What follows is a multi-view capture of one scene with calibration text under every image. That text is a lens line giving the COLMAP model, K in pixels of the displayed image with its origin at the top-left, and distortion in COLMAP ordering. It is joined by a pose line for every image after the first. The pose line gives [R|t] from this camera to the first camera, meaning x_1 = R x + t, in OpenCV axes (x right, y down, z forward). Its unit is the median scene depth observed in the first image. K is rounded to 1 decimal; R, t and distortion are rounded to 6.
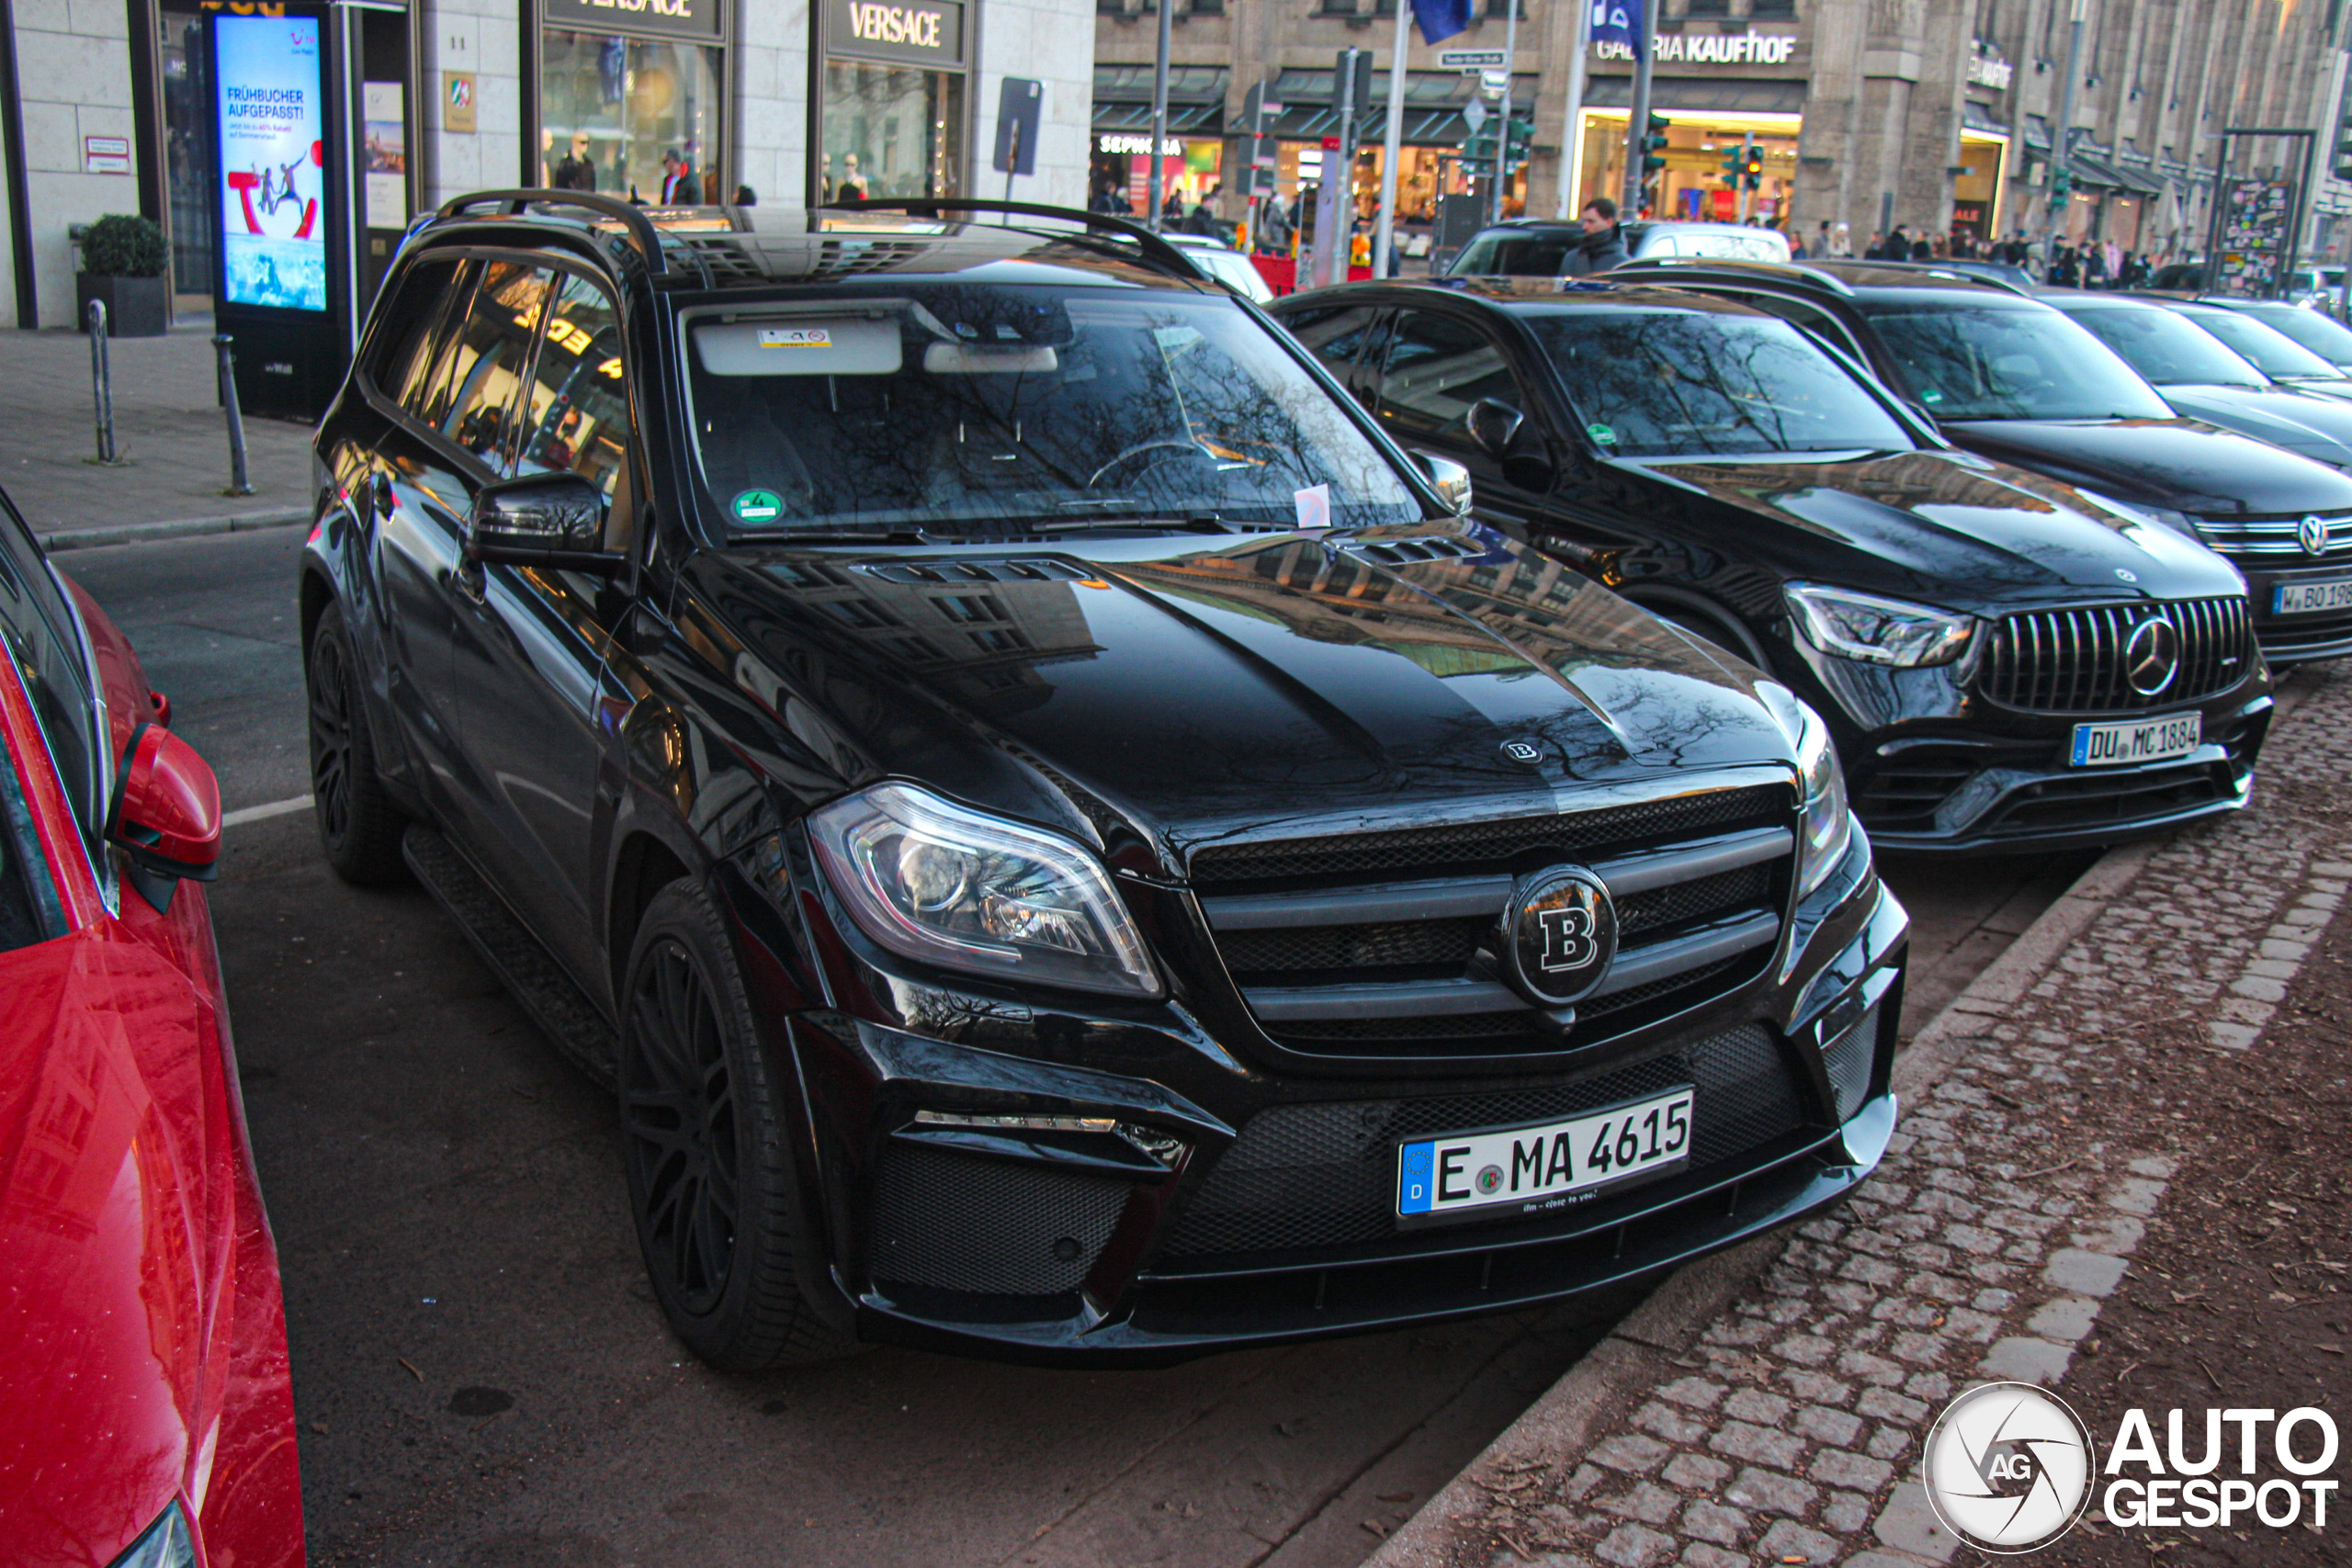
lens RADIAL K [[2394.9, 0, 1171.4], [0, 2394.9, 790.2], [0, 0, 1]] dist [-0.000644, 0.000000]
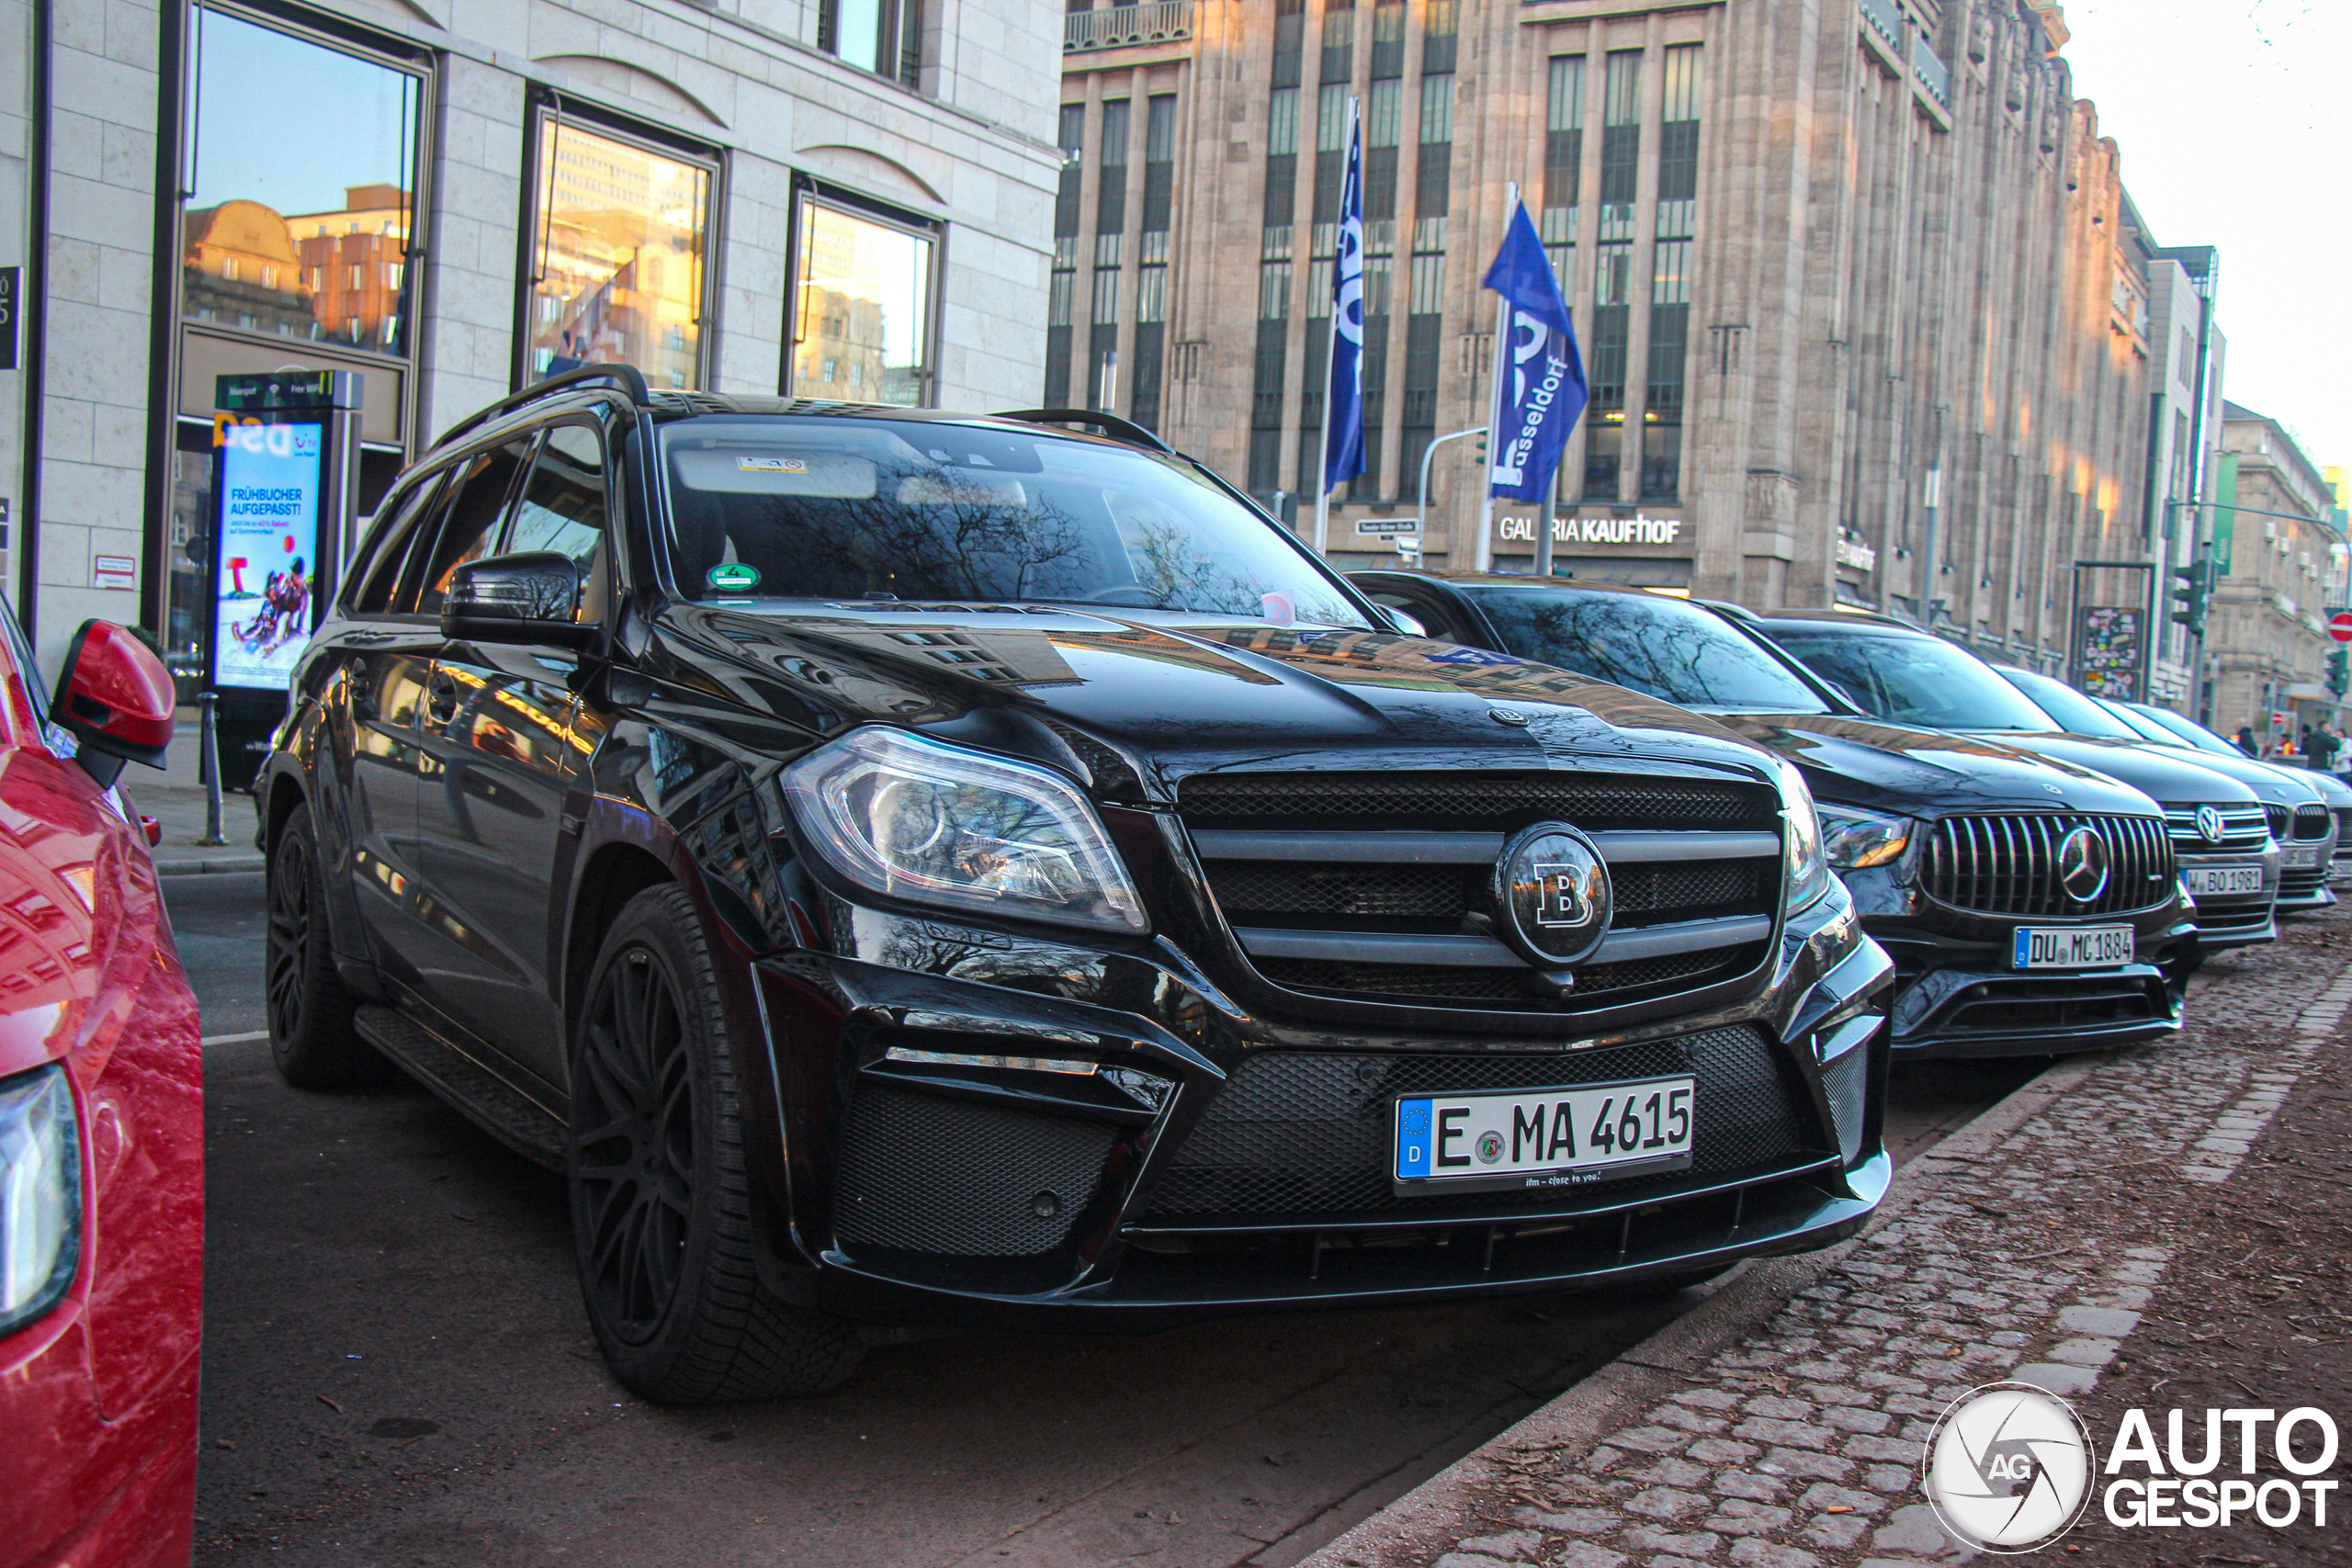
lens RADIAL K [[2285.5, 0, 1180.2], [0, 2285.5, 803.0], [0, 0, 1]] dist [-0.024574, 0.000000]
pose [[0.999469, 0.002090, 0.032528, -0.017221], [0.004427, 0.979989, -0.199002, 0.181444], [-0.032293, 0.199040, 0.979459, 0.078300]]
